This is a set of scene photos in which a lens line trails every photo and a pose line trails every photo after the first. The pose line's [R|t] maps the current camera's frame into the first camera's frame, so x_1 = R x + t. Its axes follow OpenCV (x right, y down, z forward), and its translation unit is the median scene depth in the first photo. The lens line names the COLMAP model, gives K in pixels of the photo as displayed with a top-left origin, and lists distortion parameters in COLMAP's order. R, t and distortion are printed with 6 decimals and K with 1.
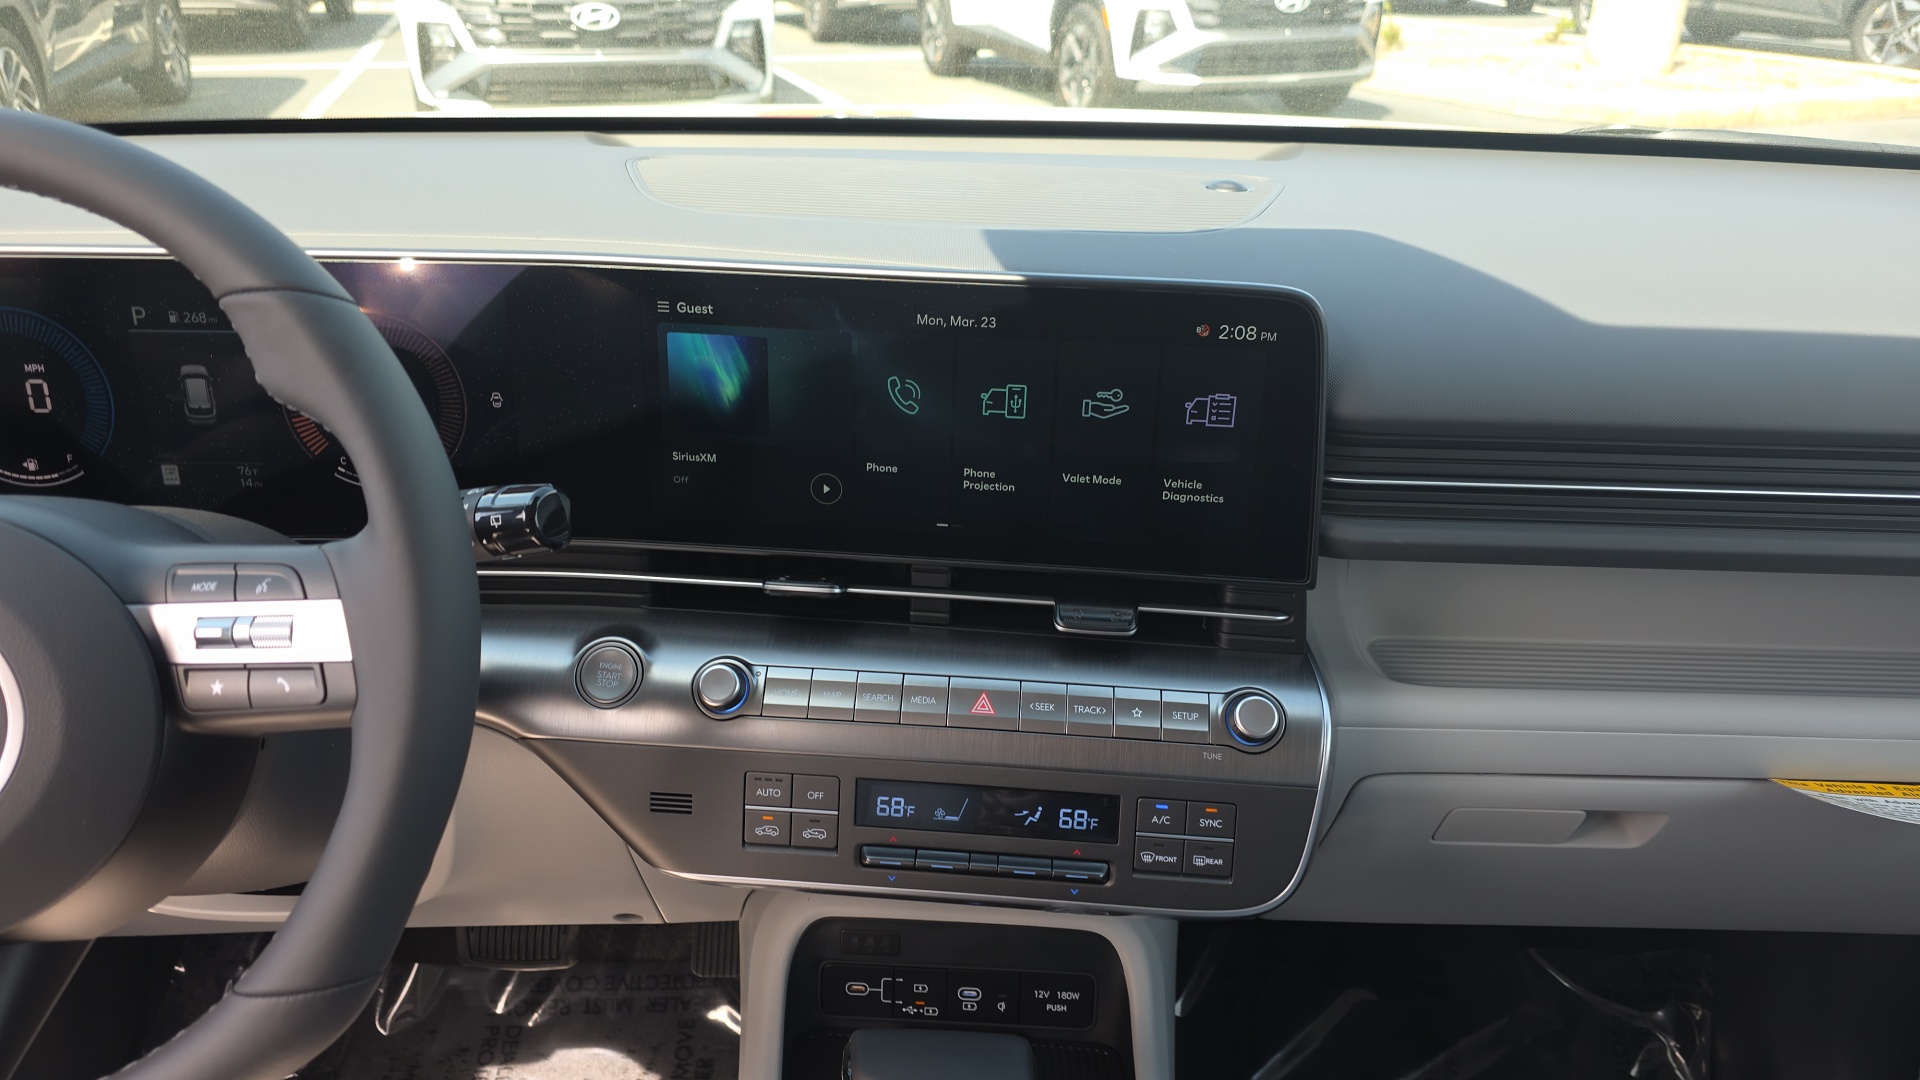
lens RADIAL K [[1314.3, 0, 932.9], [0, 1314.3, 538.0], [0, 0, 1]] dist [0.107508, -0.147345]
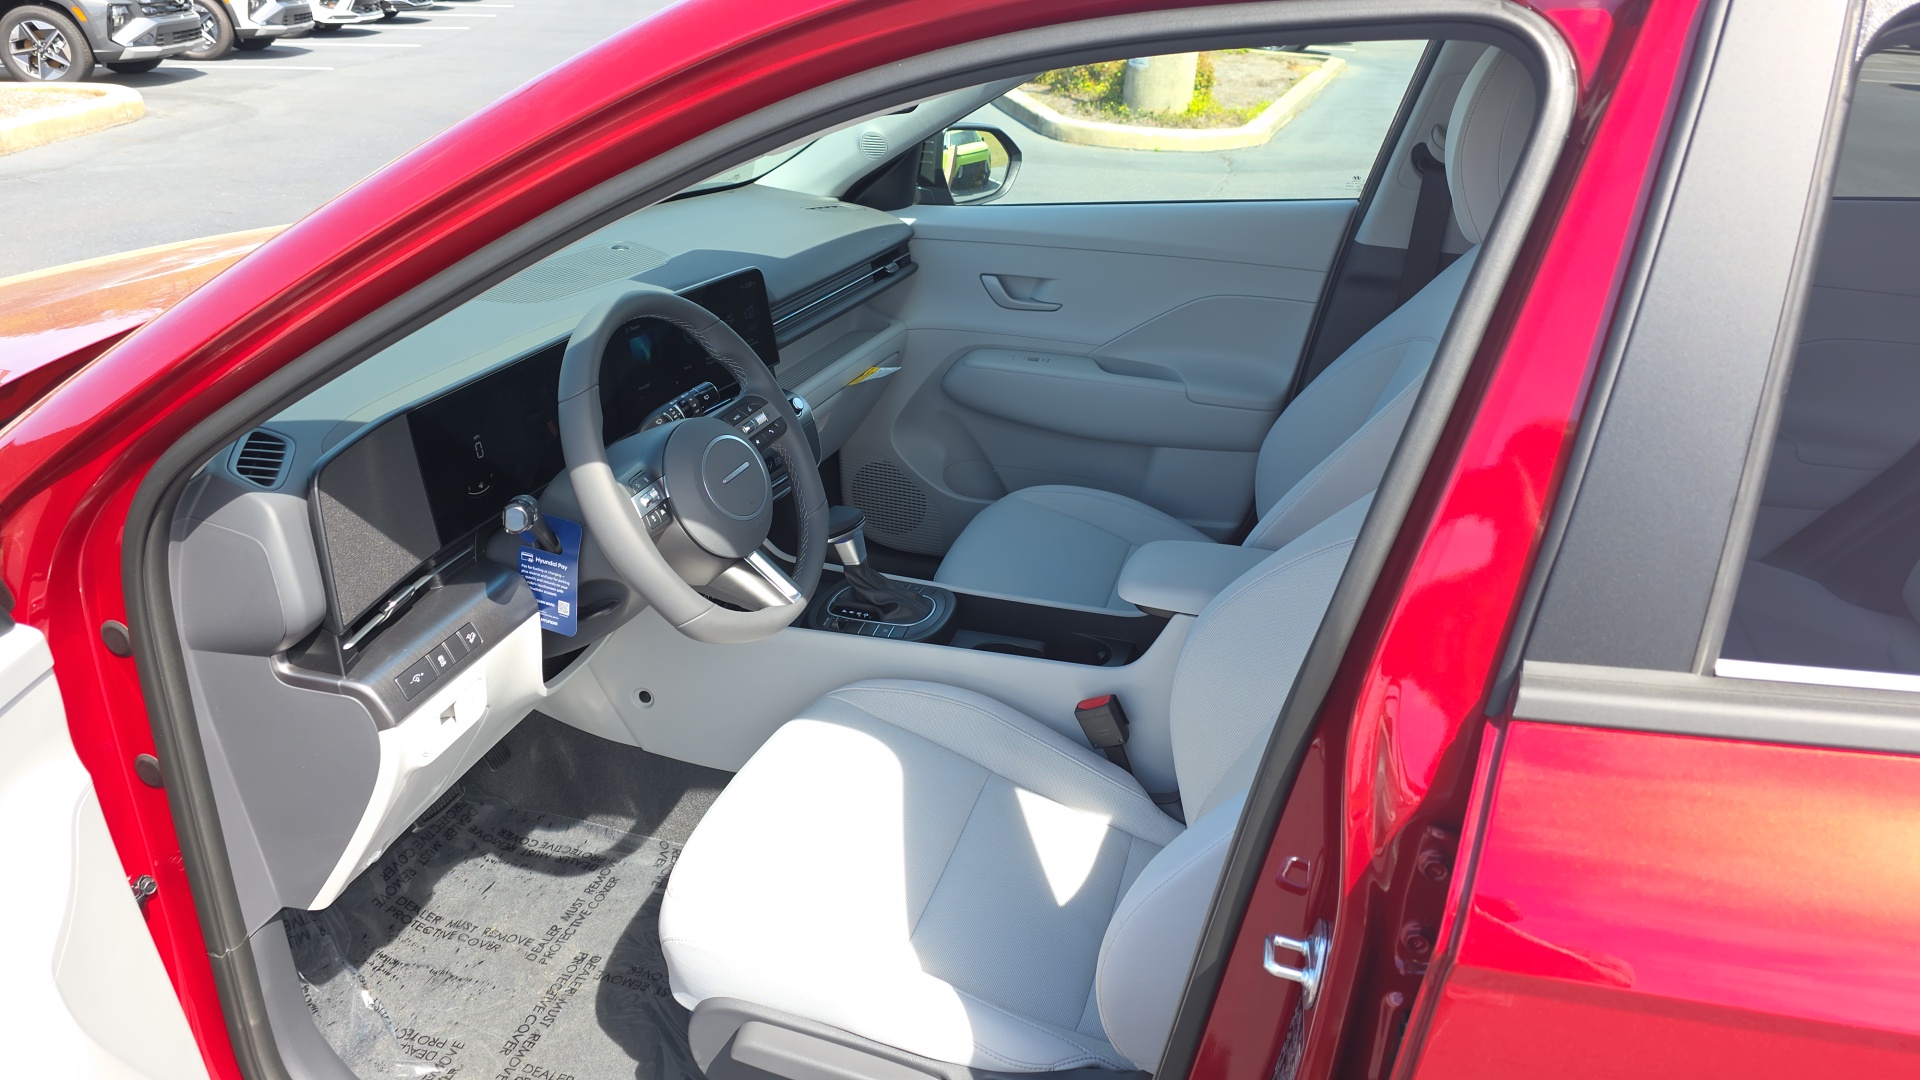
lens RADIAL K [[1266.2, 0, 990.4], [0, 1266.2, 539.7], [0, 0, 1]] dist [0.002232, -0.049331]
pose [[0.289381, -0.405780, 0.866949, -2.222282], [0.391914, 0.876534, 0.279449, -0.223837], [-0.873305, 0.258902, 0.412683, -0.490910]]
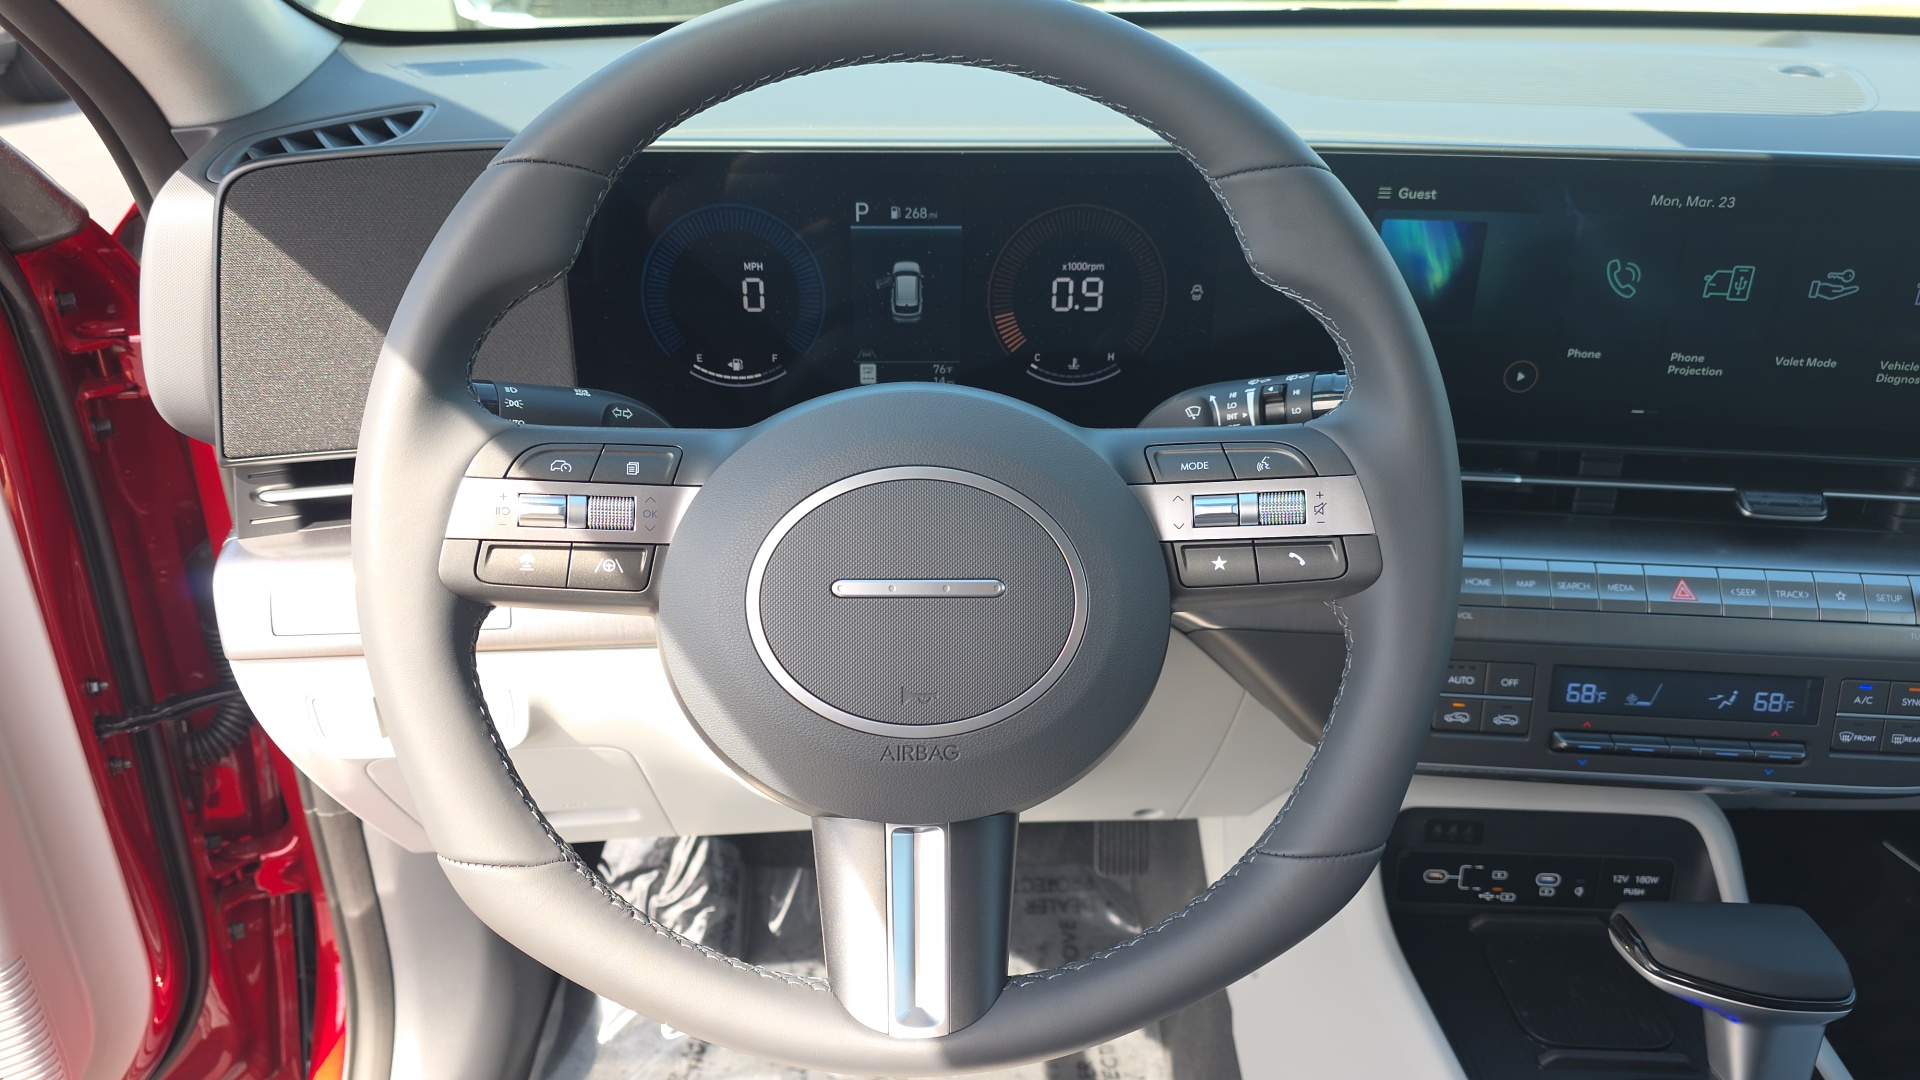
lens RADIAL K [[1332.7, 0, 935.4], [0, 1332.7, 541.3], [0, 0, 1]] dist [0.061421, -0.072984]
pose [[0.999825, -0.013963, 0.012419, -0.546940], [0.013263, 0.998414, 0.054705, 0.025657], [-0.013163, -0.054531, 0.998425, -0.014116]]
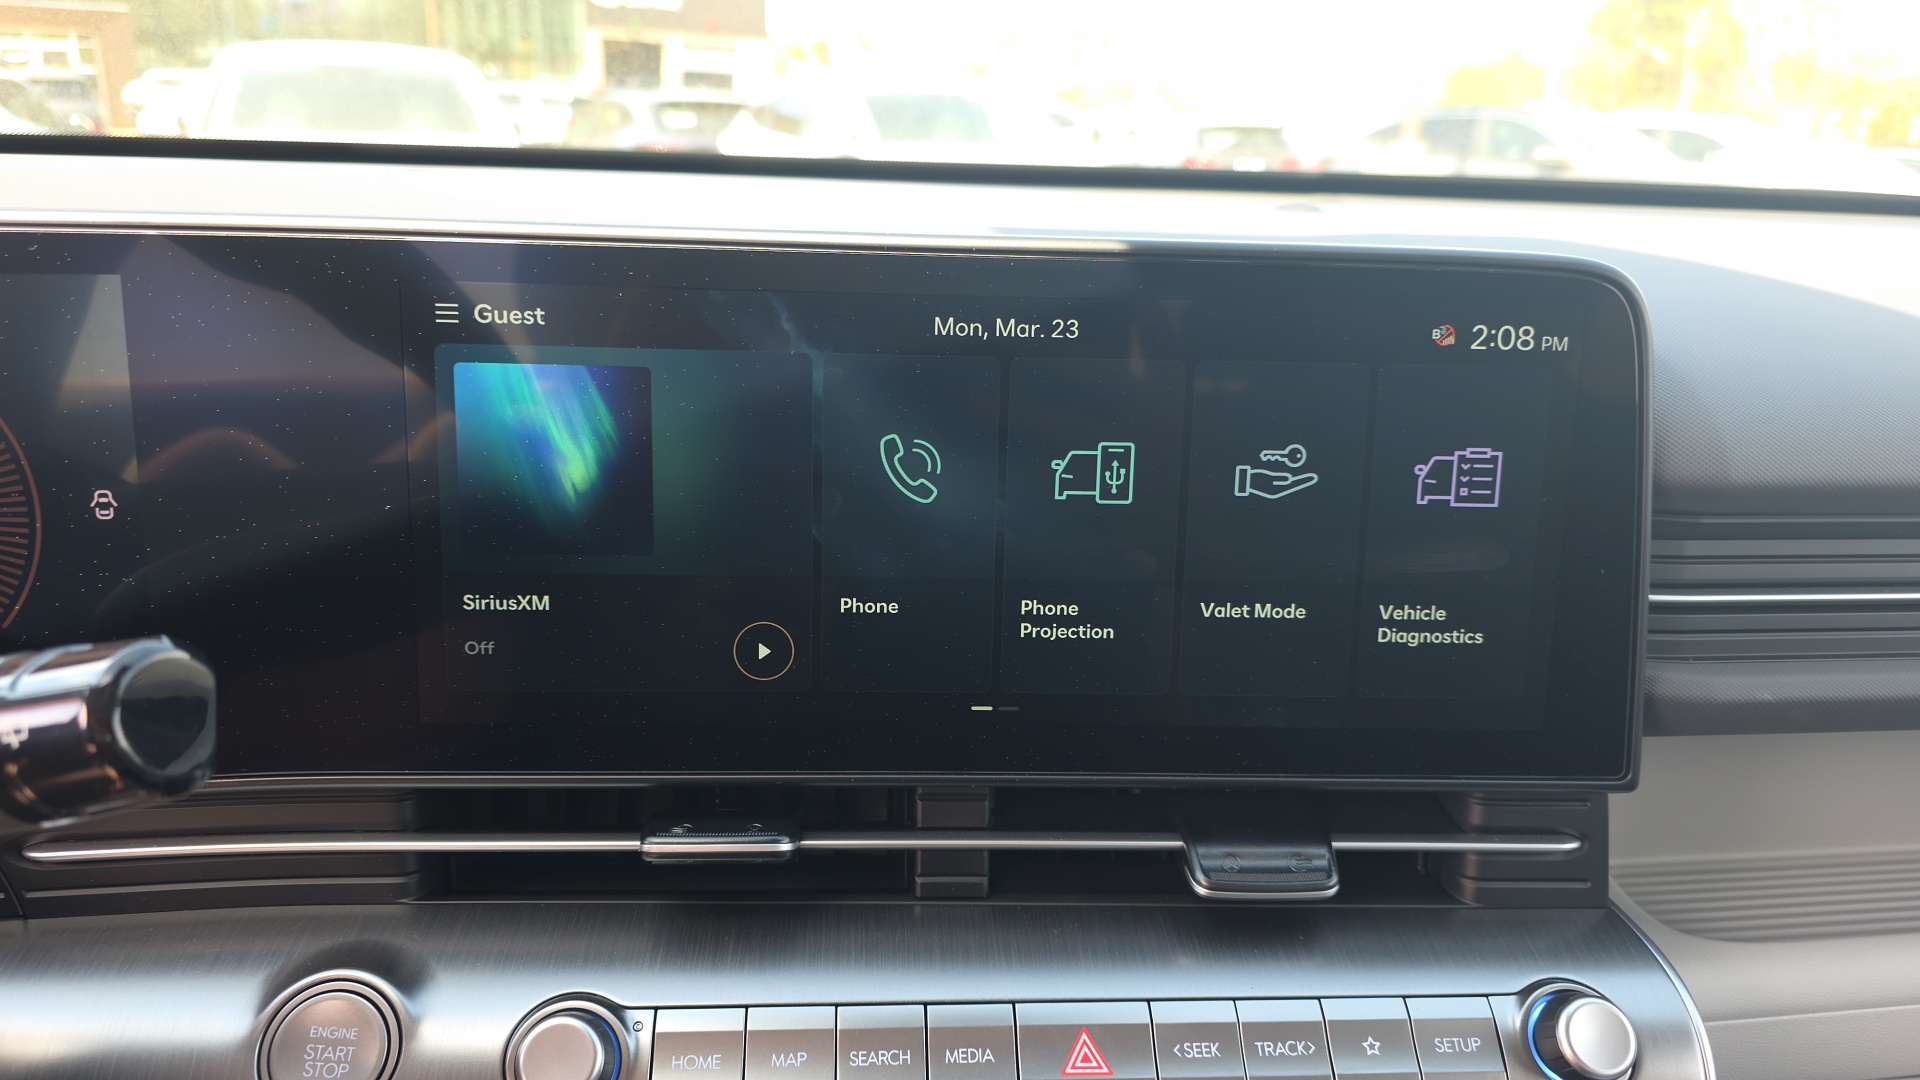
lens RADIAL K [[1323.7, 0, 928.1], [0, 1323.7, 534.2], [0, 0, 1]] dist [0.073814, -0.171859]
pose [[0.988737, -0.030019, 0.146625, -0.094302], [0.053956, 0.985295, -0.162121, 0.006651], [-0.139602, 0.168207, 0.975816, 0.467263]]
